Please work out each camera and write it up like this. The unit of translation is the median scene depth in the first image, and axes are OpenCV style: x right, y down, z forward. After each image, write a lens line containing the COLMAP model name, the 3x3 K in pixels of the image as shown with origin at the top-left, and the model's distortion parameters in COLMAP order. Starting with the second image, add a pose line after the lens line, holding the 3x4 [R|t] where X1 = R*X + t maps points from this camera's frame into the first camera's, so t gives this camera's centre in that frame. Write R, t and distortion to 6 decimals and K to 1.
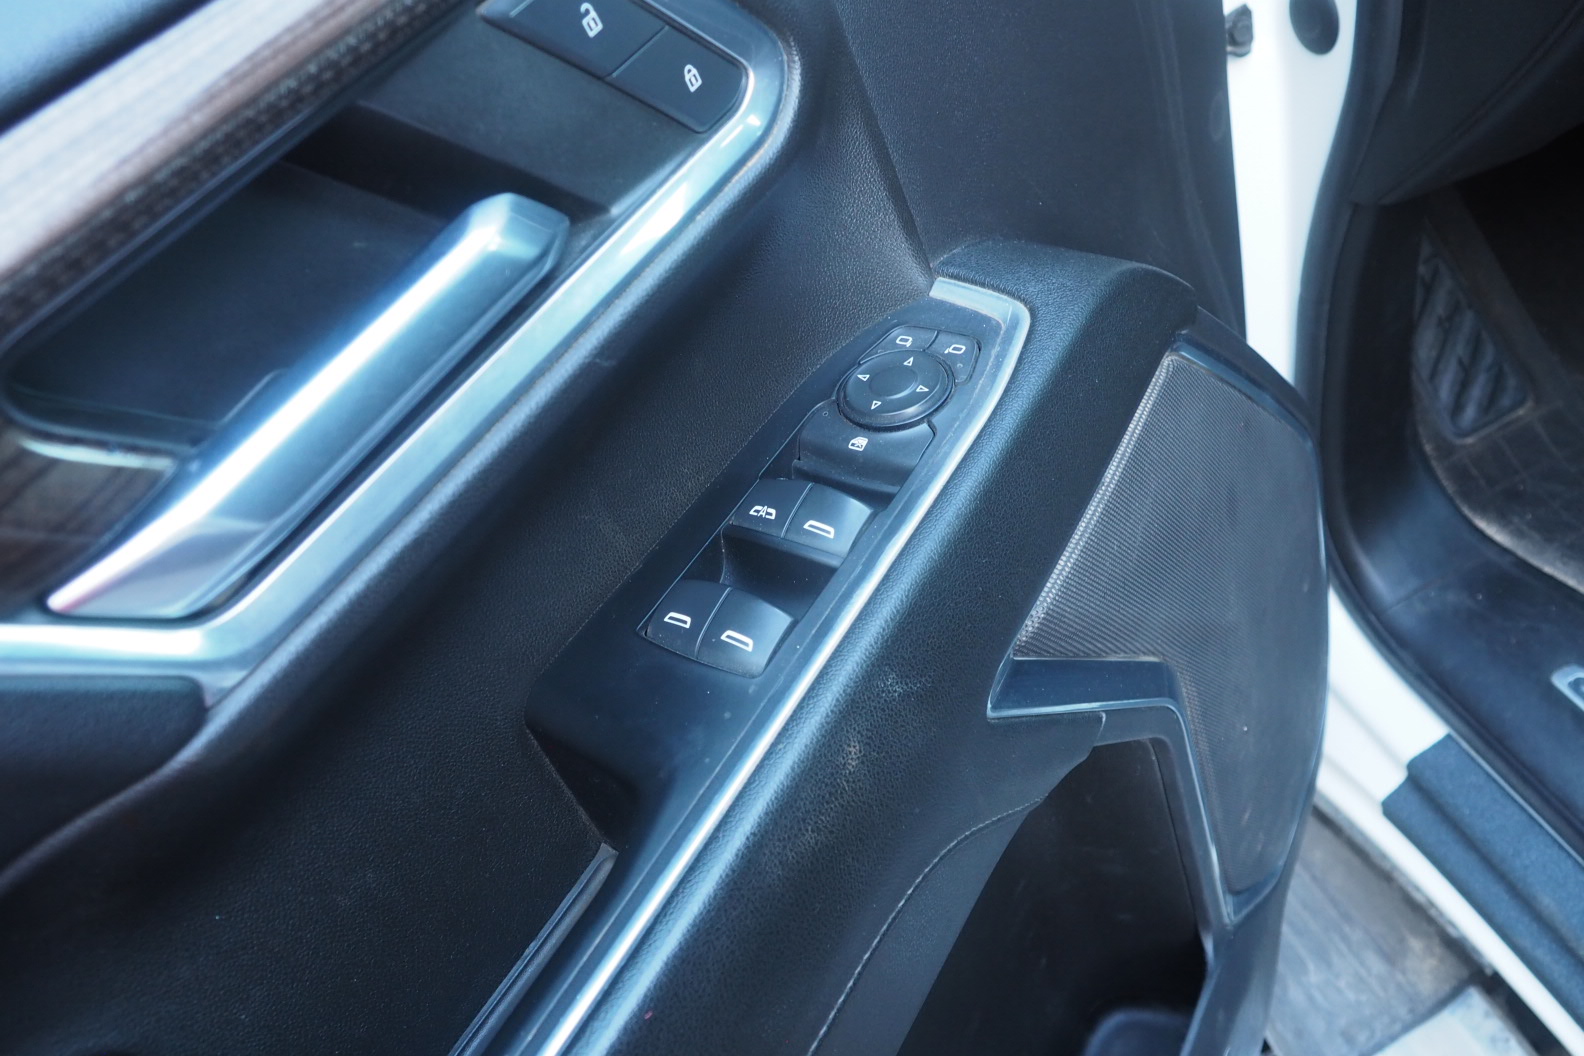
lens RADIAL K [[1224.8, 0, 792.0], [0, 1224.8, 528.0], [0, 0, 1]] dist [-0.018565, -0.002015]
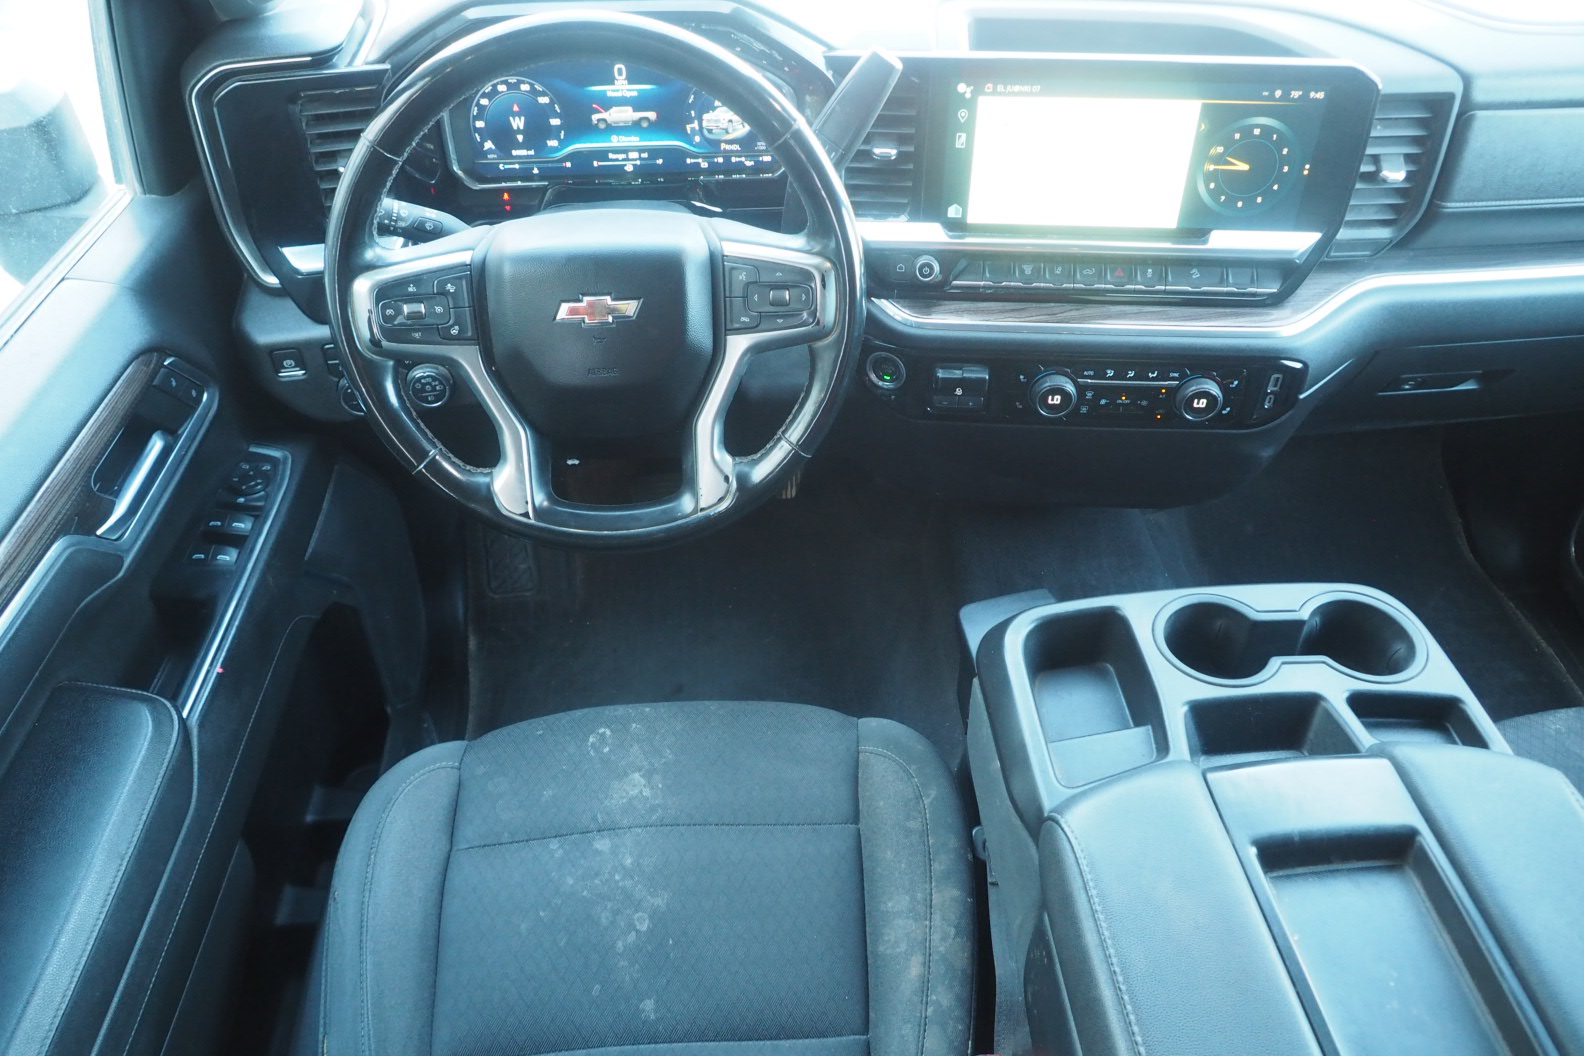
lens RADIAL K [[1109.4, 0, 796.8], [0, 1109.4, 534.4], [0, 0, 1]] dist [-0.031933, 0.003546]
pose [[0.744220, -0.111449, 0.658571, -0.720657], [0.175504, 0.983965, -0.031813, 0.340013], [-0.644465, 0.139258, 0.751846, -1.906459]]
